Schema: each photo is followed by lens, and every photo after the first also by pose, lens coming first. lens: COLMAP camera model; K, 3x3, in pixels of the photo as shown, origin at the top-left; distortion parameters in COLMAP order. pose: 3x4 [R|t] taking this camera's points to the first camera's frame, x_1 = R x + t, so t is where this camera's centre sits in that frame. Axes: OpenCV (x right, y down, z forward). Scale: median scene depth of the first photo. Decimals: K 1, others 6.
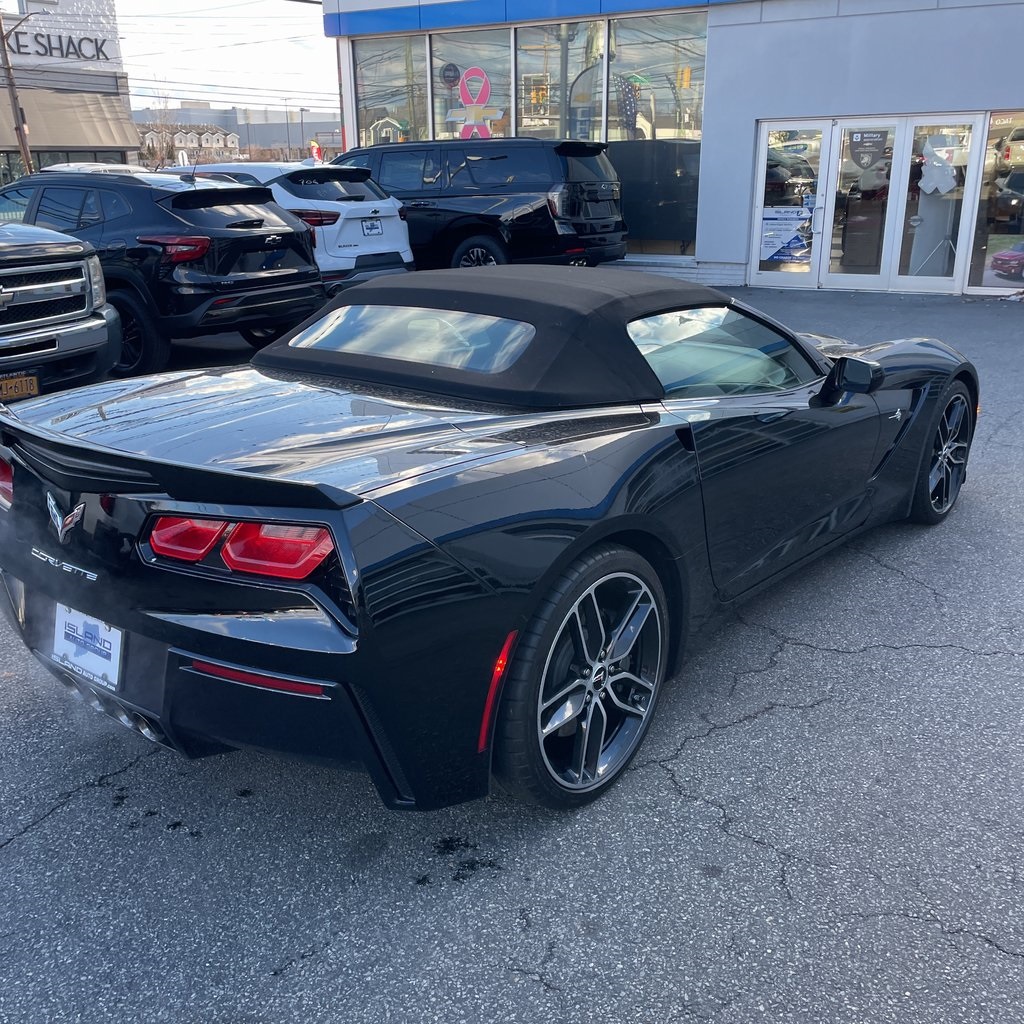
lens RADIAL K [[1049.3, 0, 512.0], [0, 1049.3, 512.0], [0, 0, 1]] dist [0.017154, 0.014392]
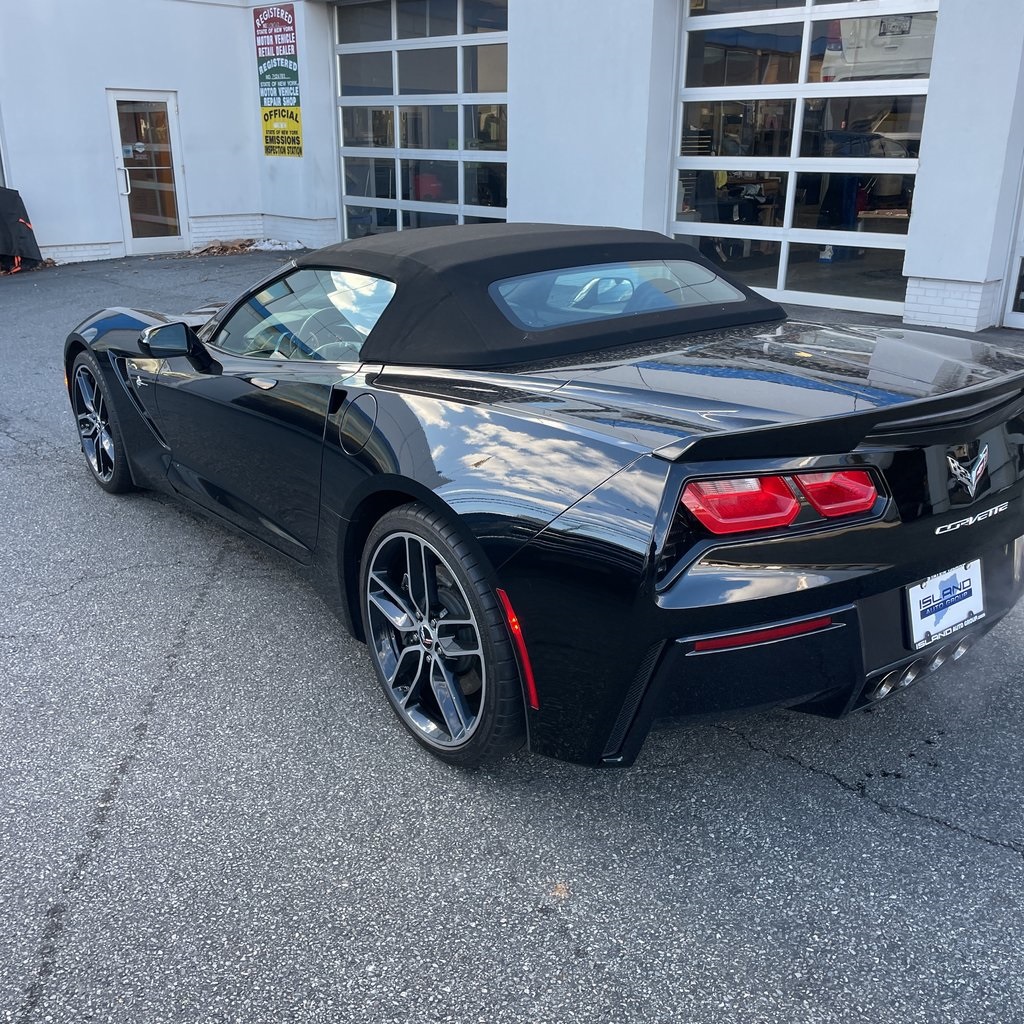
lens RADIAL K [[1026.9, 0, 530.8], [0, 1026.9, 509.9], [0, 0, 1]] dist [0.069884, -0.086116]
pose [[0.227513, -0.309183, 0.923387, -0.273071], [0.297265, 0.925042, 0.236495, -0.059981], [-0.927292, 0.220685, 0.302369, 0.210413]]
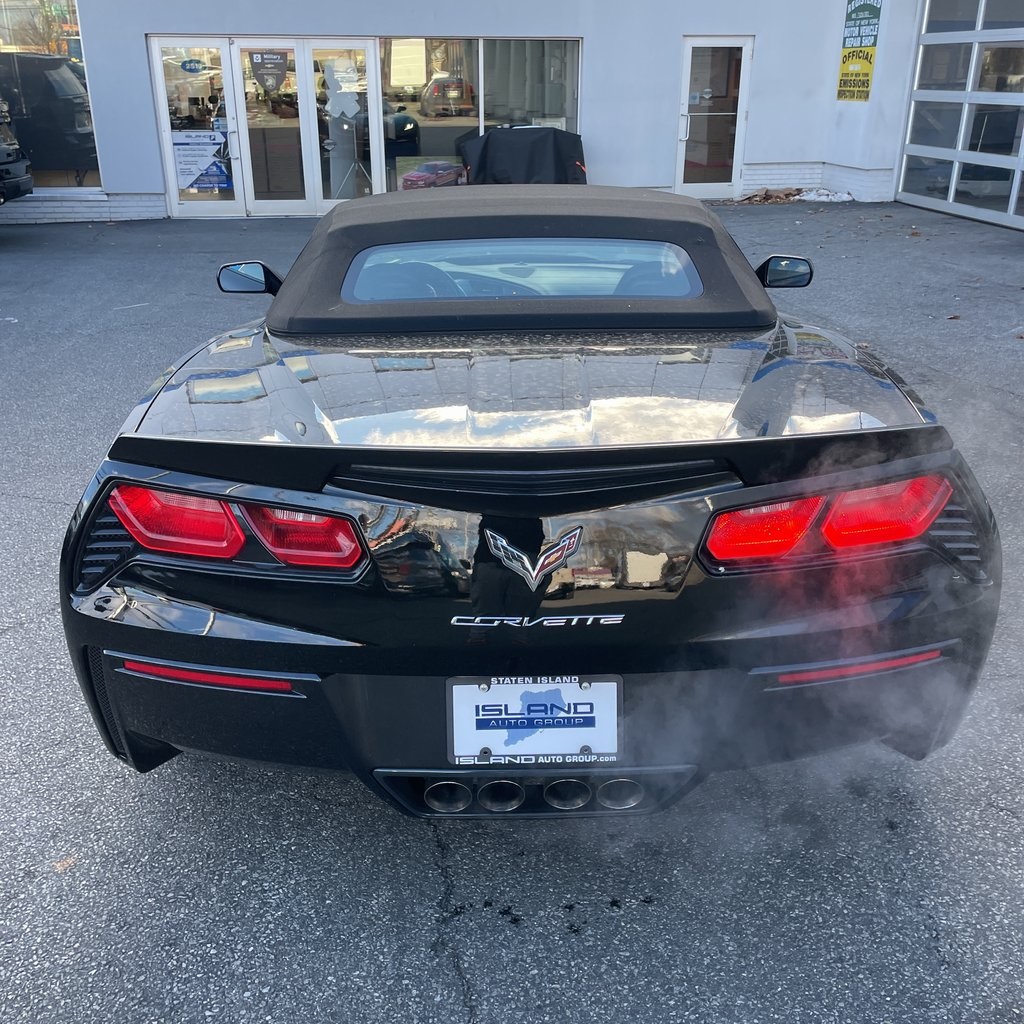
lens RADIAL K [[1026.9, 0, 530.8], [0, 1026.9, 509.9], [0, 0, 1]] dist [0.069884, -0.086116]
pose [[0.759385, -0.232627, 0.607634, -0.162307], [0.193176, 0.972399, 0.130853, -0.022588], [-0.621302, 0.018012, 0.783364, 0.087311]]
